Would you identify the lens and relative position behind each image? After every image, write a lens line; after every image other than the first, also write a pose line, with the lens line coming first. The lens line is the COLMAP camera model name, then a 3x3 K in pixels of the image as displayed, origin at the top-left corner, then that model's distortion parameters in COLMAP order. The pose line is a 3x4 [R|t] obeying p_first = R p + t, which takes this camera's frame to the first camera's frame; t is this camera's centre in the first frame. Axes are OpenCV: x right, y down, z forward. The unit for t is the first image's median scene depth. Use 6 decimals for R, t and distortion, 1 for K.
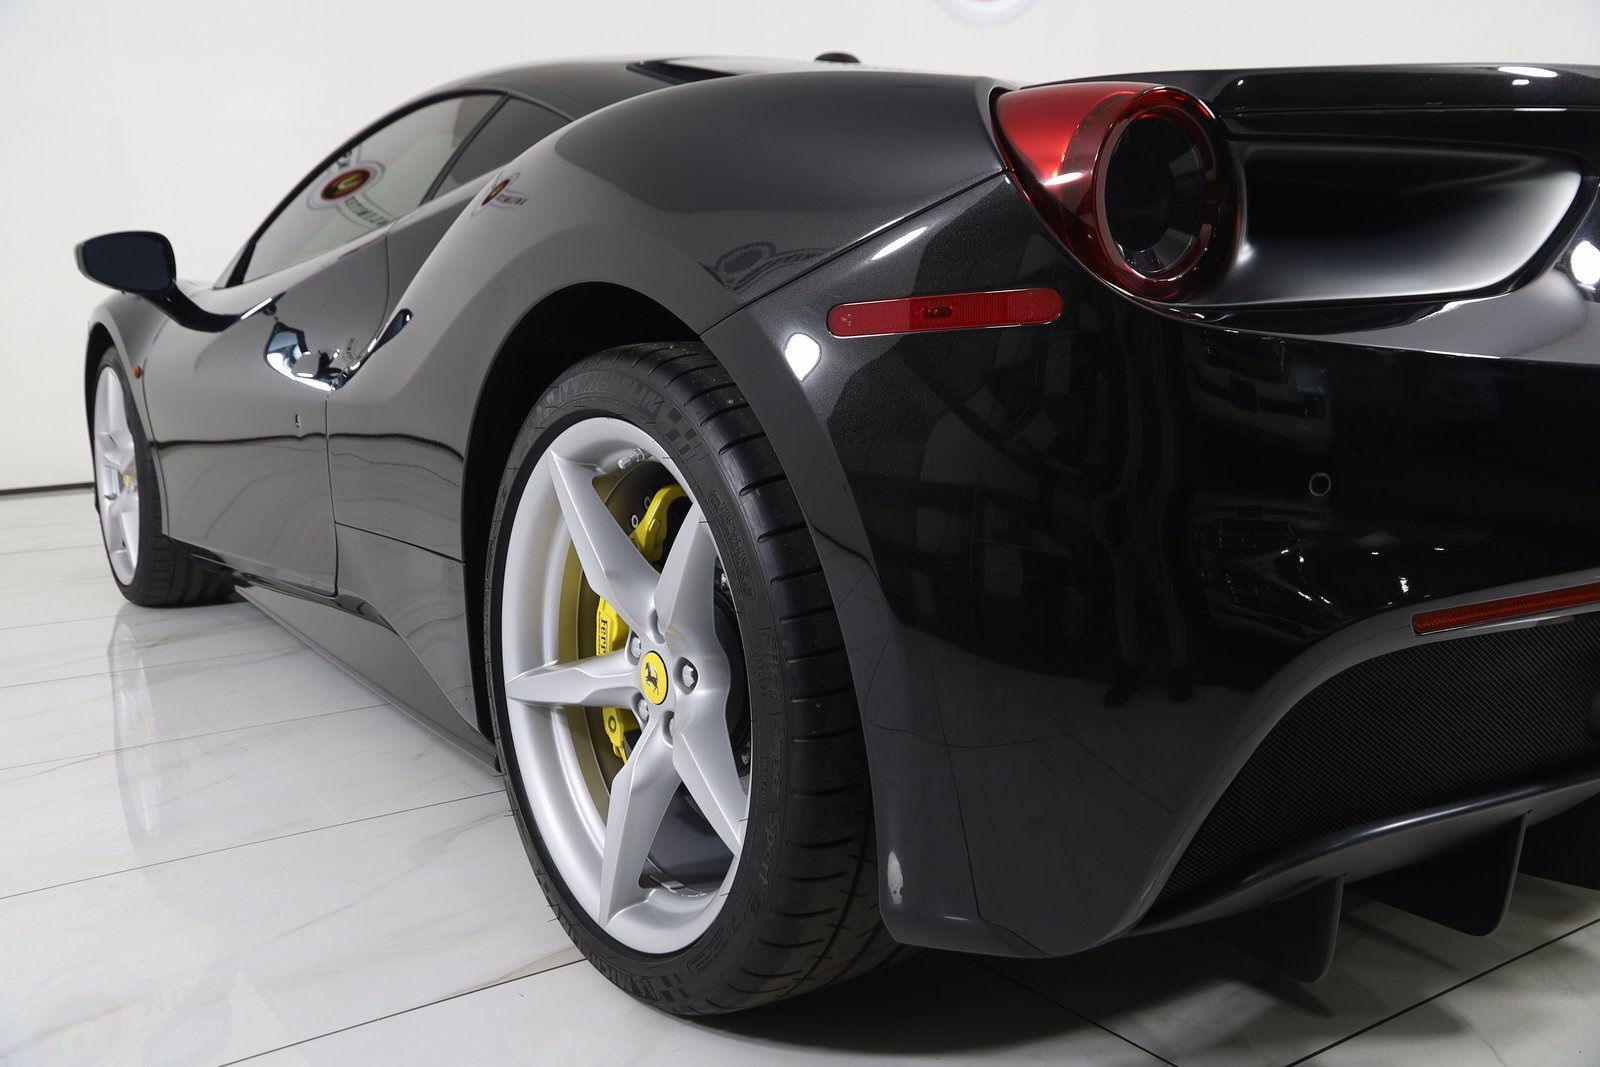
lens RADIAL K [[1475.6, 0, 800.0], [0, 1475.6, 533.5], [0, 0, 1]] dist [-0.038340, 0.161403]
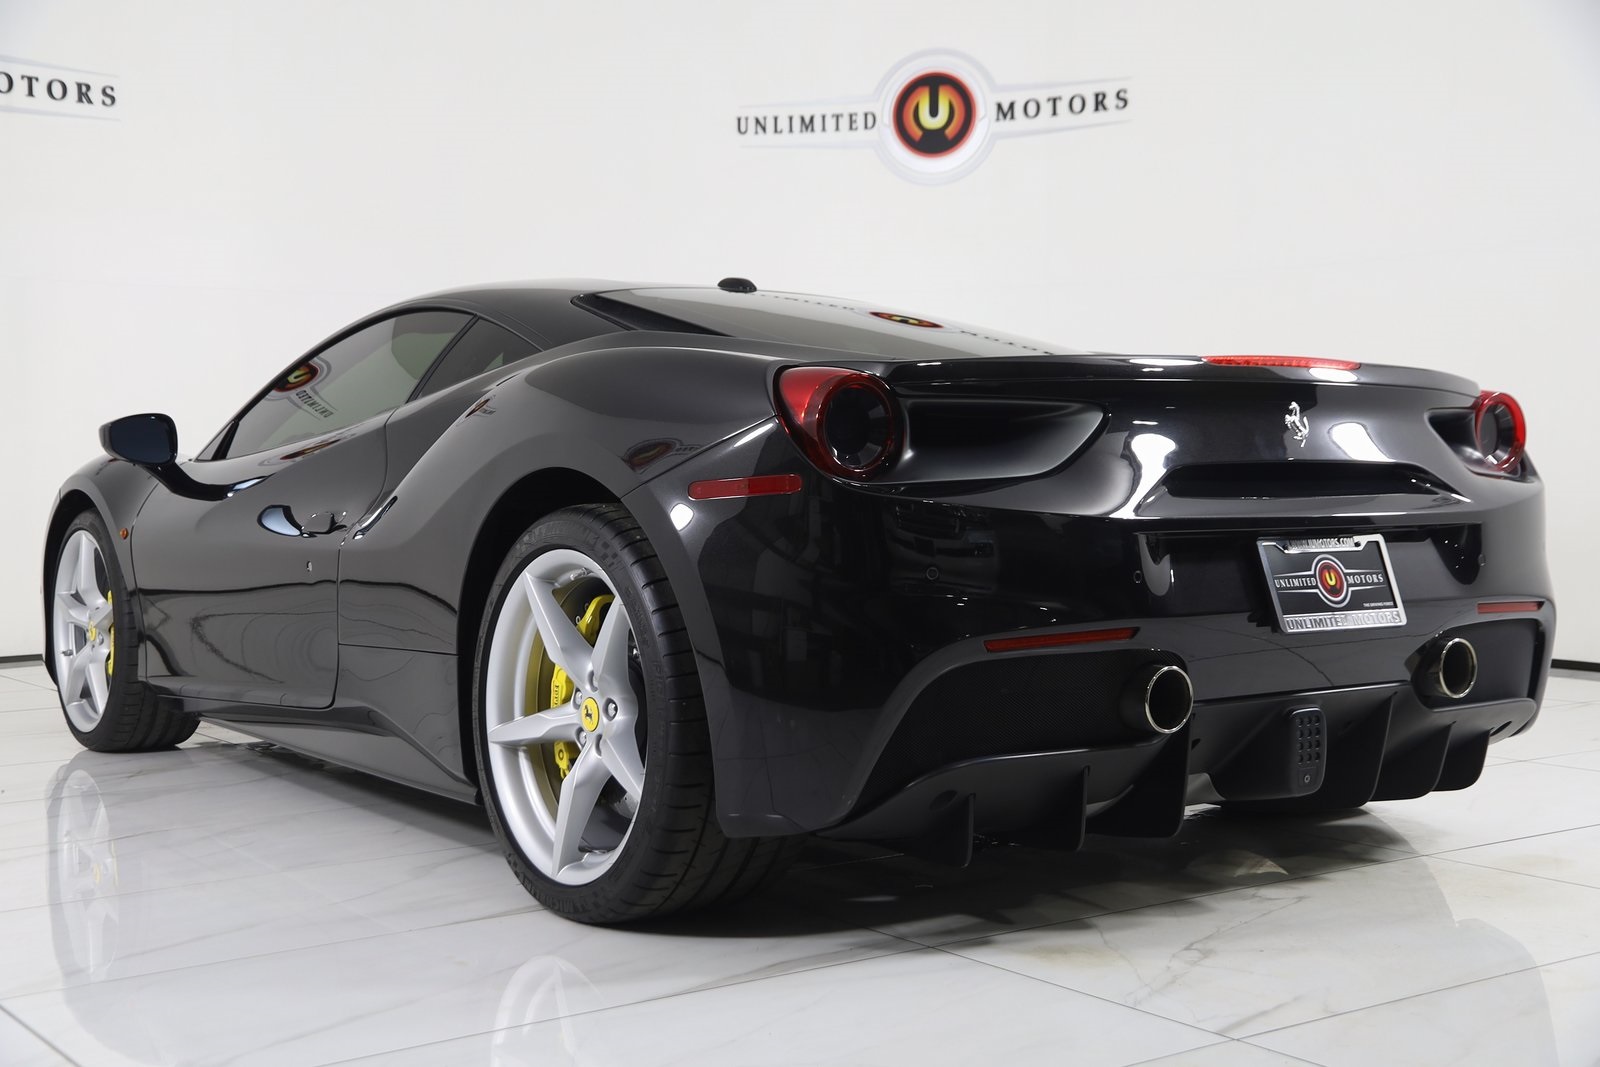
lens RADIAL K [[2066.1, 0, 800.0], [0, 2066.1, 533.5], [0, 0, 1]] dist [0.057616, 0.361048]
pose [[0.999924, 0.001772, 0.012233, 0.098248], [-0.000274, 0.992606, -0.121385, 0.174320], [-0.012357, 0.121372, 0.992530, -1.223132]]
